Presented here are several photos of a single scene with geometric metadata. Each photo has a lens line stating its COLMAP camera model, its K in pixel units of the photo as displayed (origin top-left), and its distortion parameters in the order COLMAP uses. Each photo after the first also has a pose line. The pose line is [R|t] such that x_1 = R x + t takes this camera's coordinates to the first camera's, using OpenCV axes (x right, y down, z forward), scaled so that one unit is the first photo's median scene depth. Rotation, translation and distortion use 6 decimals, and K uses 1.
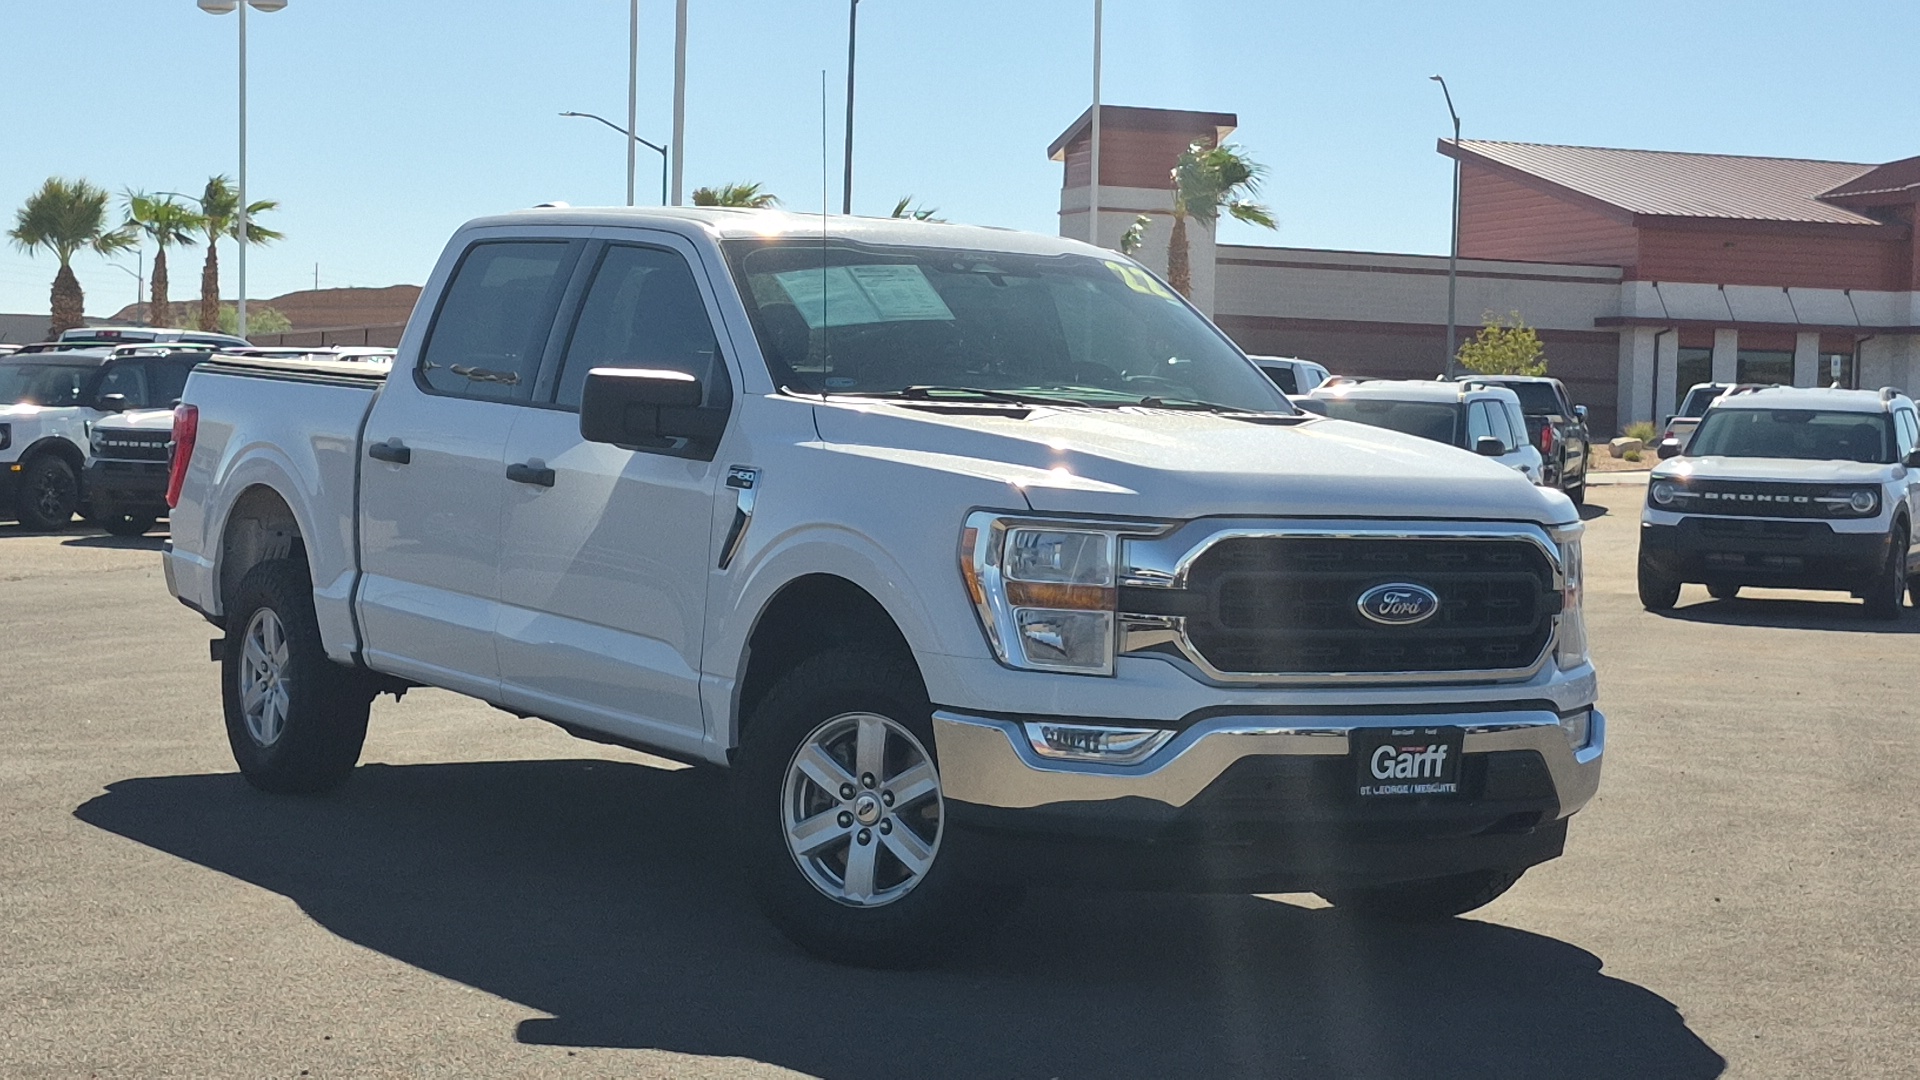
lens RADIAL K [[3344.8, 0, 960.0], [0, 3344.8, 540.0], [0, 0, 1]] dist [0.125087, -0.227374]
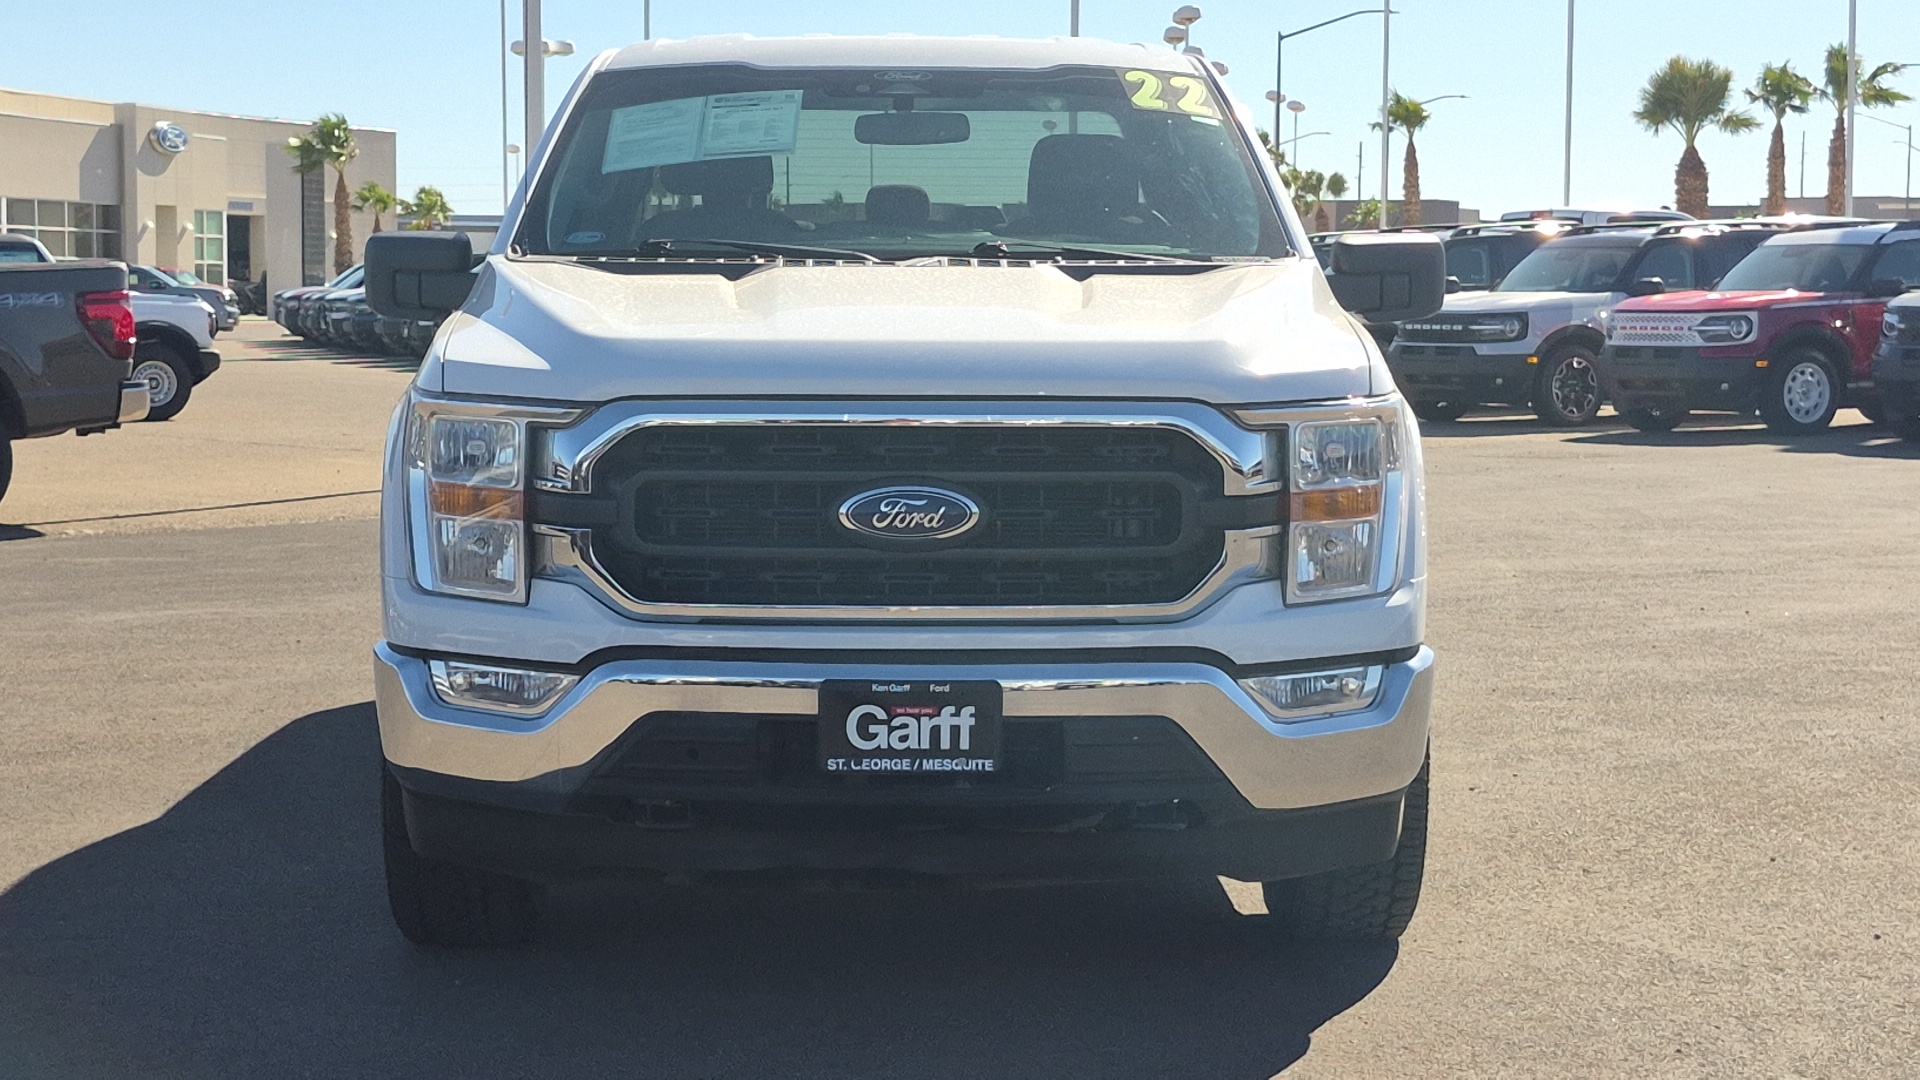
lens RADIAL K [[3344.8, 0, 960.0], [0, 3344.8, 540.0], [0, 0, 1]] dist [0.125087, -0.227374]
pose [[0.854806, 0.013554, -0.518771, 0.524278], [0.004334, 0.999438, 0.033255, 0.000253], [0.518930, -0.030675, 0.854266, 0.375590]]
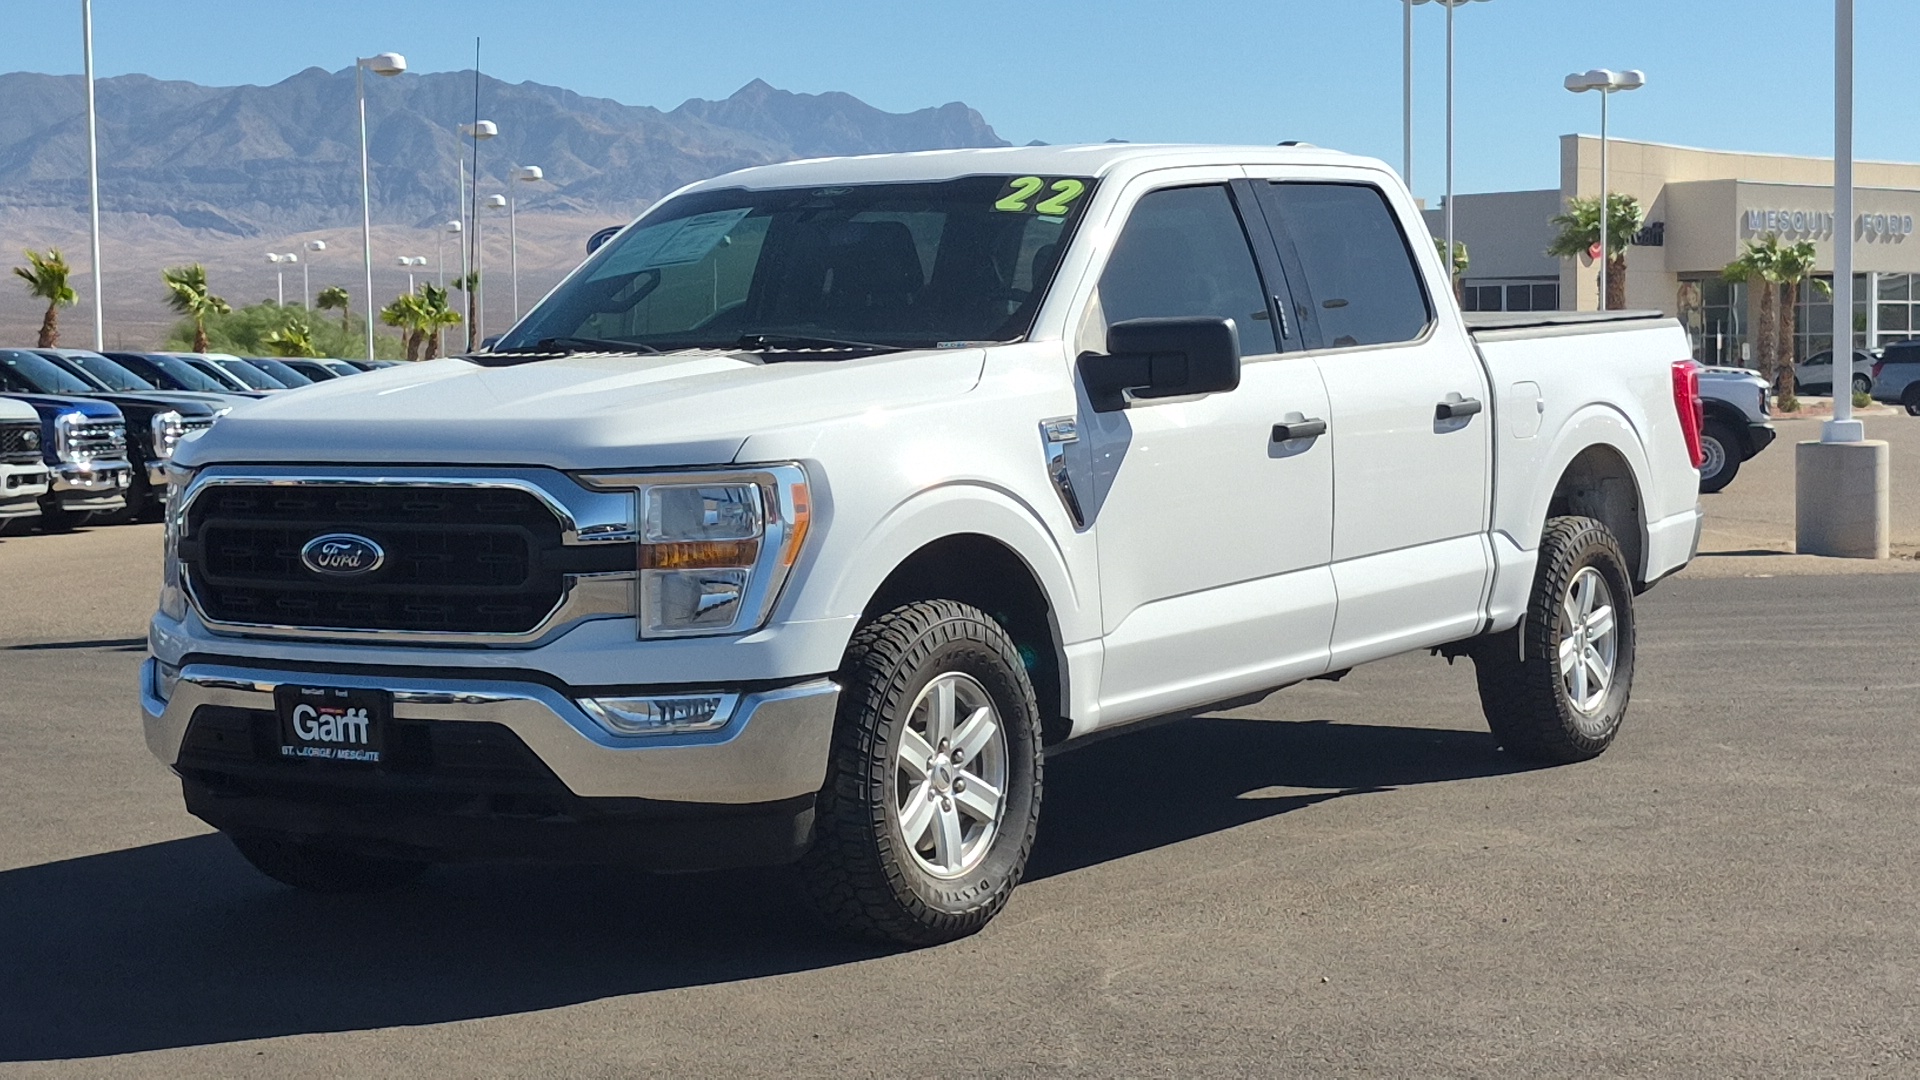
lens RADIAL K [[3344.8, 0, 960.0], [0, 3344.8, 540.0], [0, 0, 1]] dist [0.125087, -0.227374]
pose [[0.407103, 0.000246, -0.913382, 1.058713], [-0.012113, 0.999913, -0.005130, 0.017423], [0.913302, 0.013152, 0.407071, 0.776497]]
